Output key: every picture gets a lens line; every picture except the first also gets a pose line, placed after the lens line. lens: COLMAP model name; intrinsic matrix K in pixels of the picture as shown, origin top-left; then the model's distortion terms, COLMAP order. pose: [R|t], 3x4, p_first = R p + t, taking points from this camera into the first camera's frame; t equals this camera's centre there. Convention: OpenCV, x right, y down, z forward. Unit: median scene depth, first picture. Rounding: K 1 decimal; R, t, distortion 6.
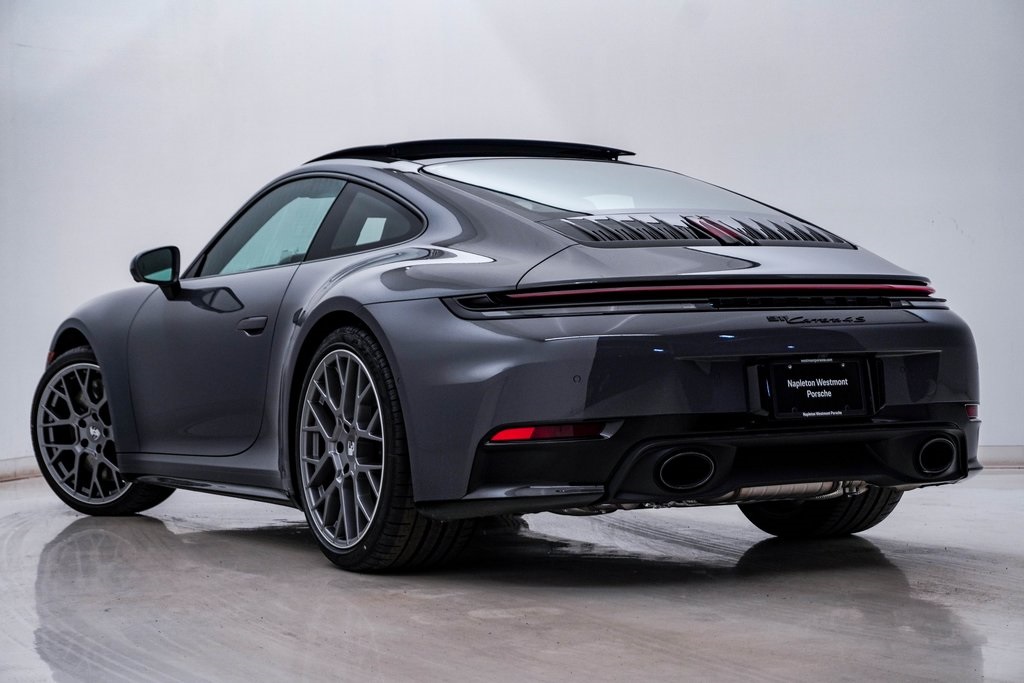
lens RADIAL K [[2245.2, 0, 512.0], [0, 2245.2, 341.5], [0, 0, 1]] dist [-0.037934, -0.120216]
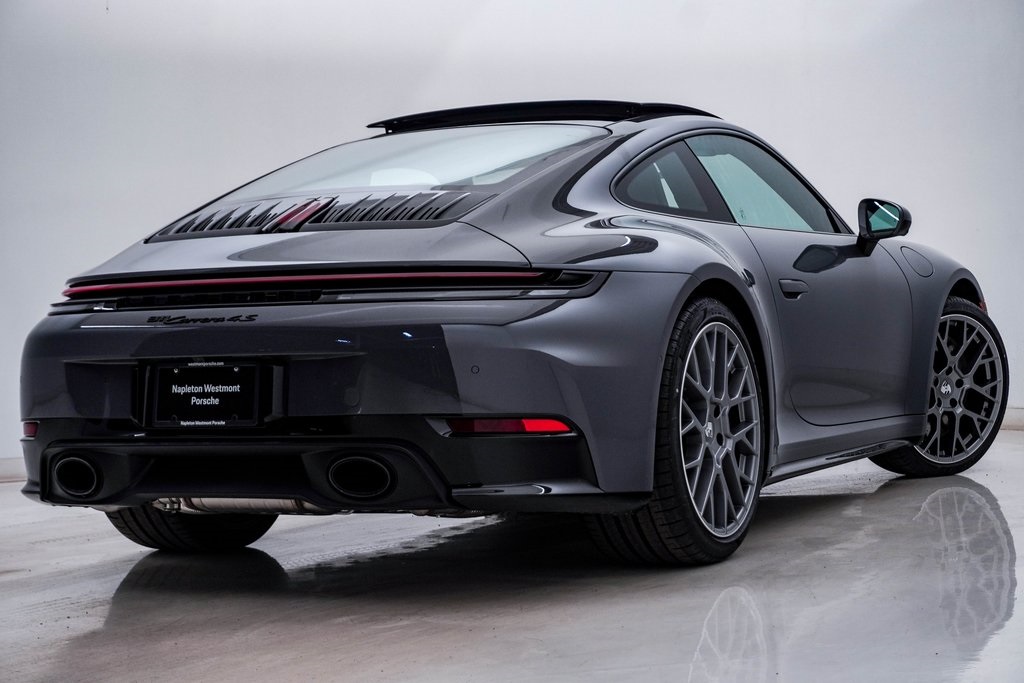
lens RADIAL K [[2245.2, 0, 512.0], [0, 2245.2, 341.5], [0, 0, 1]] dist [-0.037934, -0.120216]
pose [[0.537556, 0.012845, -0.843130, 0.965866], [0.020914, 0.999373, 0.028559, -0.023935], [0.842969, -0.032985, 0.536951, 0.617987]]
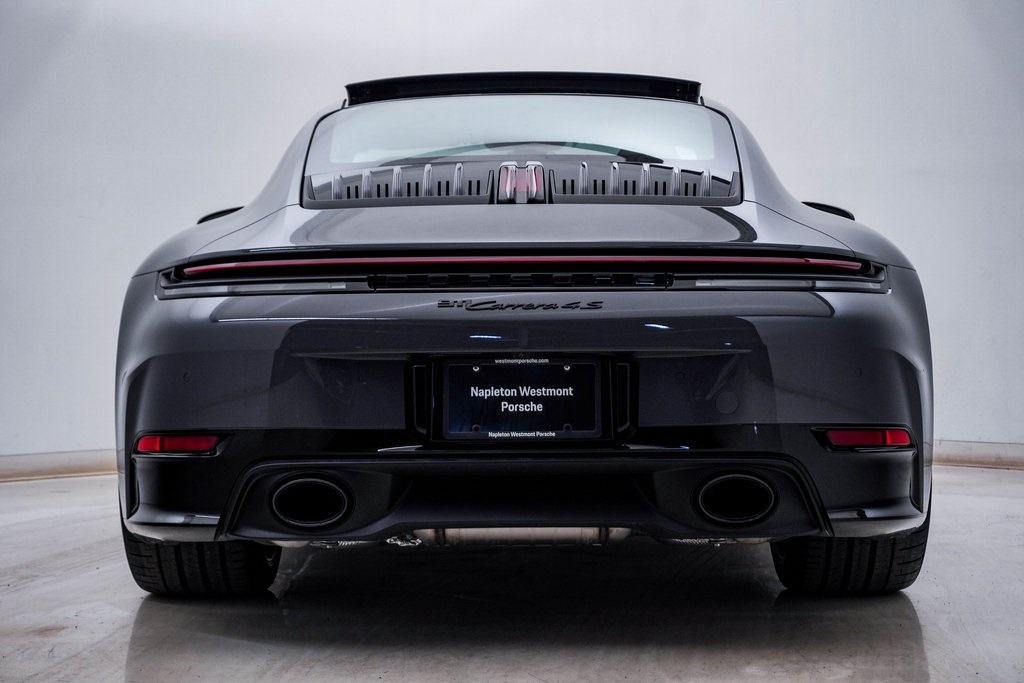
lens RADIAL K [[2245.2, 0, 512.0], [0, 2245.2, 341.5], [0, 0, 1]] dist [-0.037934, -0.120216]
pose [[0.865311, 0.020569, -0.500813, 0.498506], [-0.011352, 0.999706, 0.021444, -0.013548], [0.501107, -0.012870, 0.865290, 0.366760]]
